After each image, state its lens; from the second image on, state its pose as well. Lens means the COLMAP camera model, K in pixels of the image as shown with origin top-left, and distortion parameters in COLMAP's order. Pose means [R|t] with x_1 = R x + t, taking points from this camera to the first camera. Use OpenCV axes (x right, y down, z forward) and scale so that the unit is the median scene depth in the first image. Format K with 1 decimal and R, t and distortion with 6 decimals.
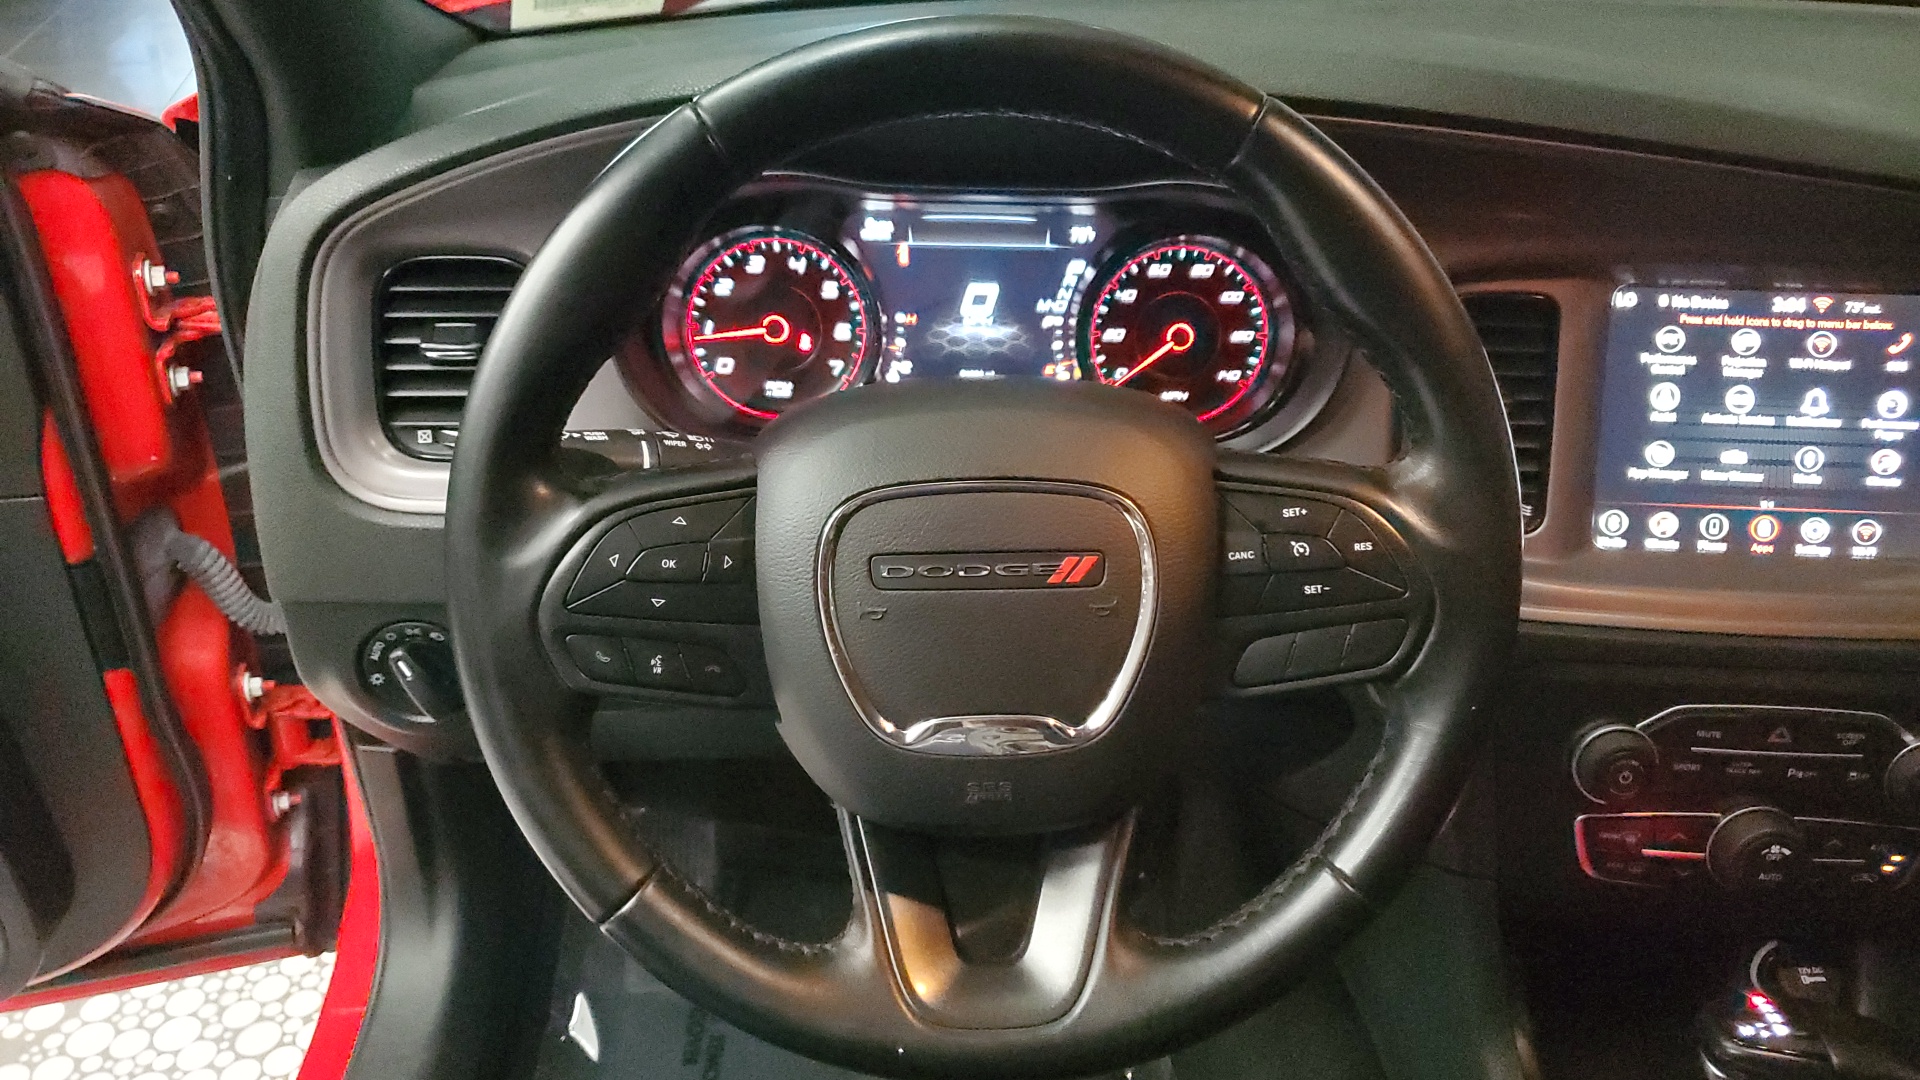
lens RADIAL K [[1428.1, 0, 960.0], [0, 1428.1, 540.0], [0, 0, 1]] dist [-0.059328, 0.048476]
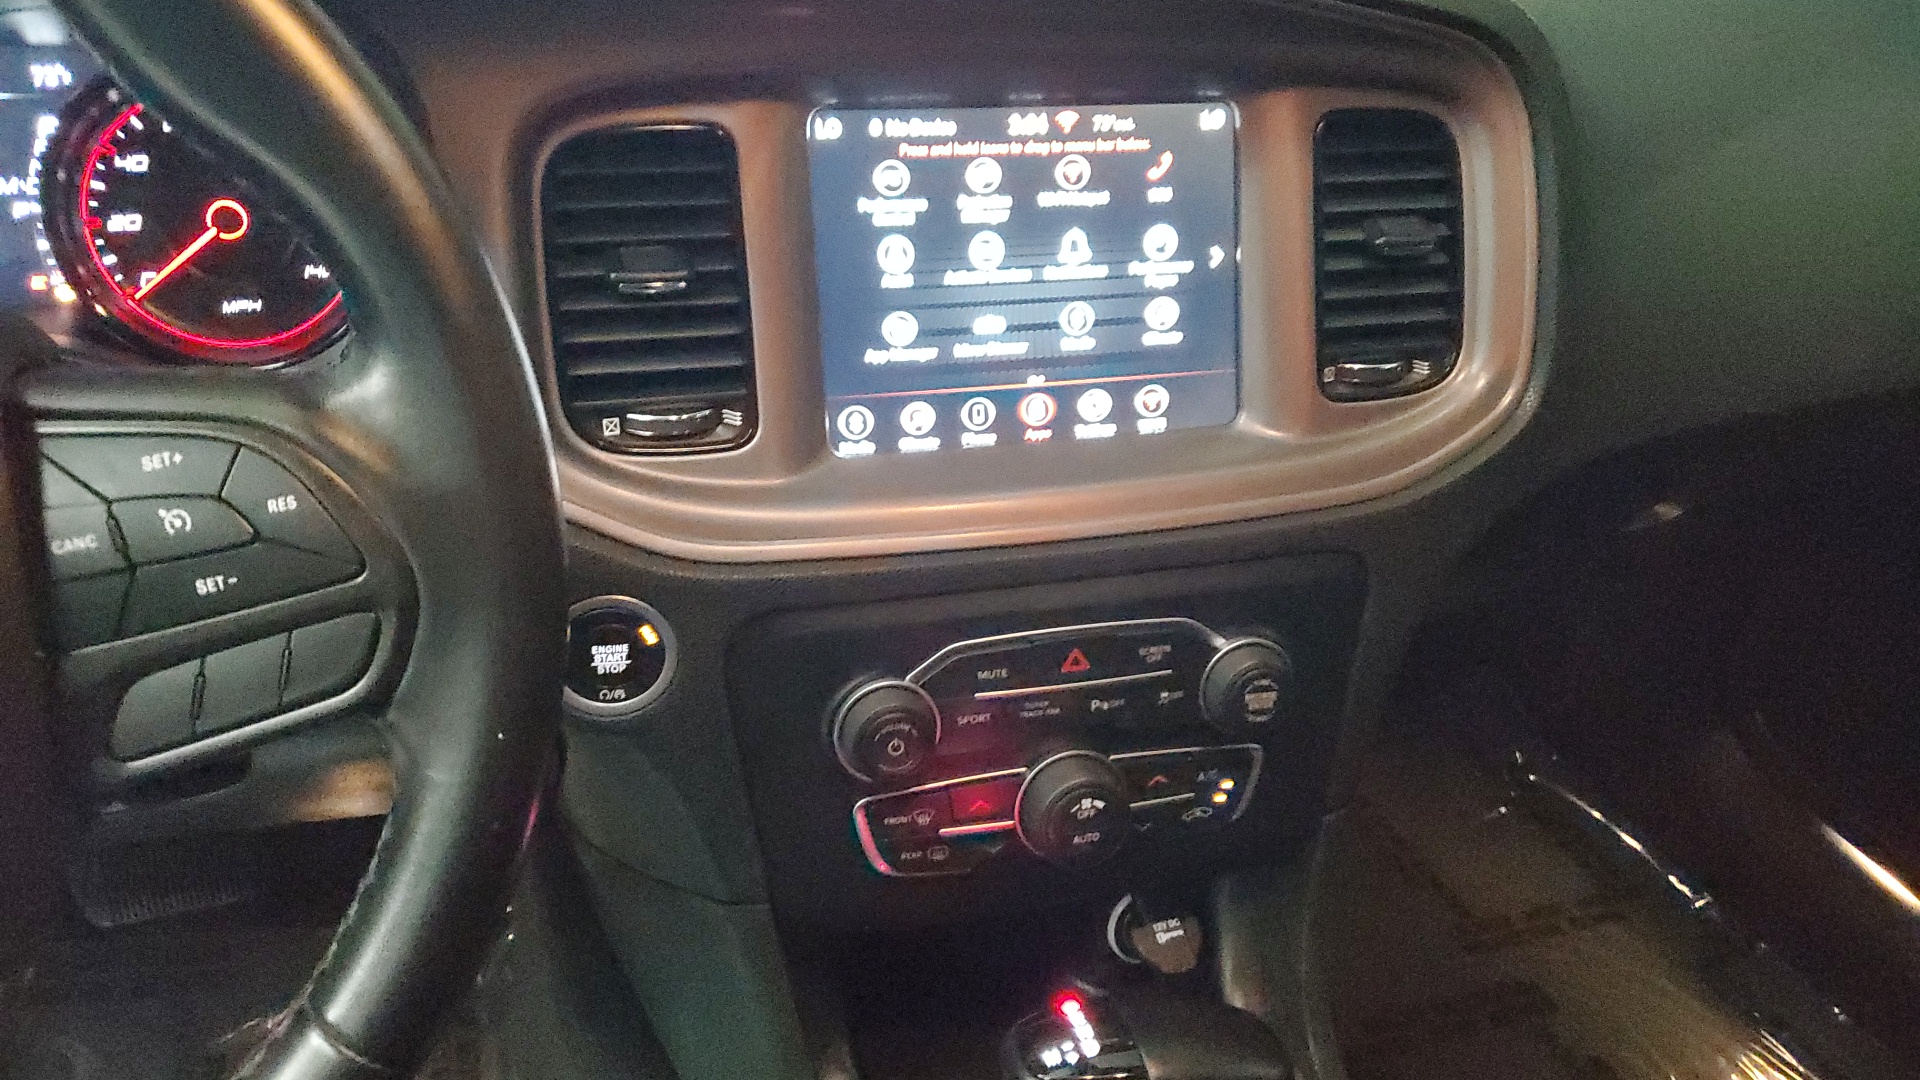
lens RADIAL K [[1460.8, 0, 960.0], [0, 1460.8, 540.0], [0, 0, 1]] dist [0.110884, -0.166891]
pose [[0.939698, -0.130482, 0.316137, 0.257540], [0.118599, 0.991326, 0.056631, 0.013221], [-0.320785, -0.015722, 0.947022, 0.220027]]
